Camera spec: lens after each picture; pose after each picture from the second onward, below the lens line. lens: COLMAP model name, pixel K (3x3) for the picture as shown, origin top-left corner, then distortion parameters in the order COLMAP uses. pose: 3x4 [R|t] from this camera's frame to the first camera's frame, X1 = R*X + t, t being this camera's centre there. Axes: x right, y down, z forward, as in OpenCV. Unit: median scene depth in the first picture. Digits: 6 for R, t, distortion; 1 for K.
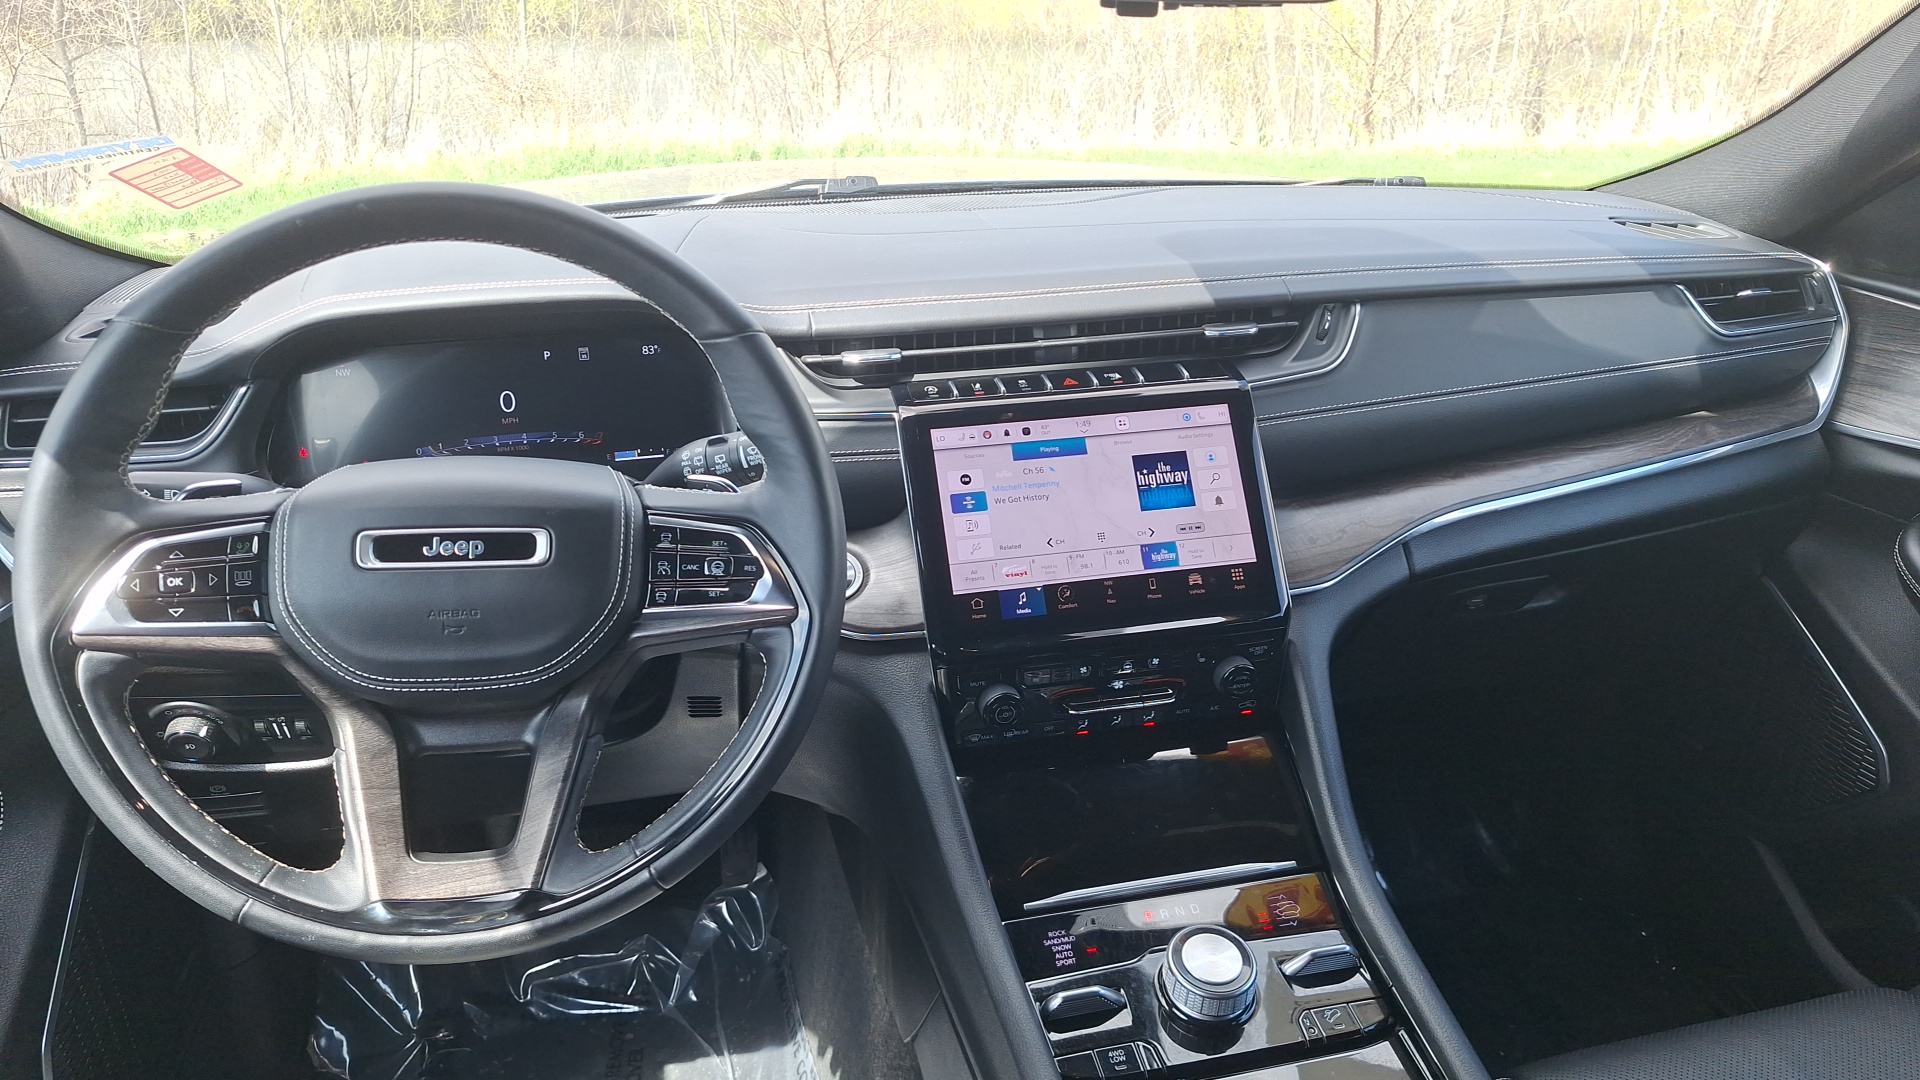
lens RADIAL K [[1308.1, 0, 962.4], [0, 1308.1, 520.8], [0, 0, 1]] dist [0.088248, -0.104180]
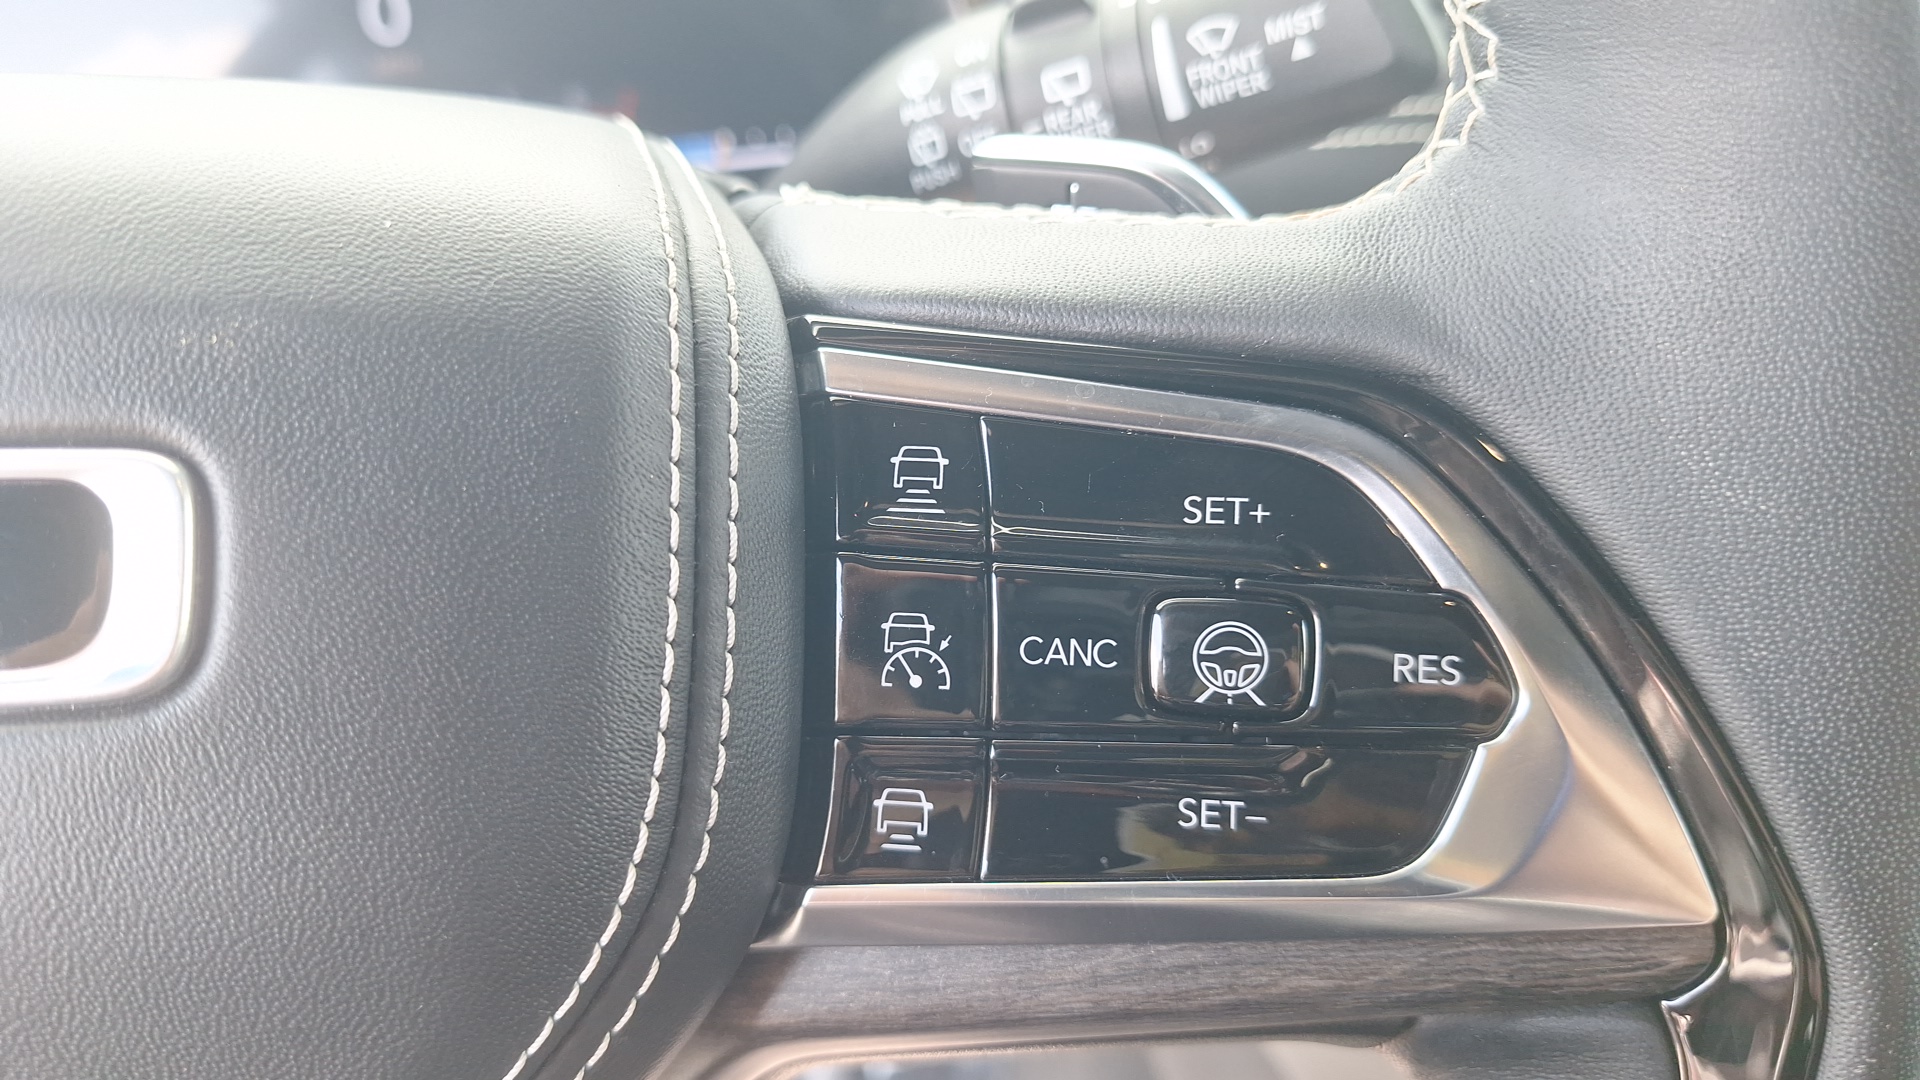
lens RADIAL K [[1308.1, 0, 962.4], [0, 1308.1, 520.8], [0, 0, 1]] dist [0.088248, -0.104180]
pose [[0.997541, 0.005527, -0.069862, -0.207481], [0.007405, 0.982991, 0.183502, -0.013621], [0.069688, -0.183568, 0.980534, 0.825345]]
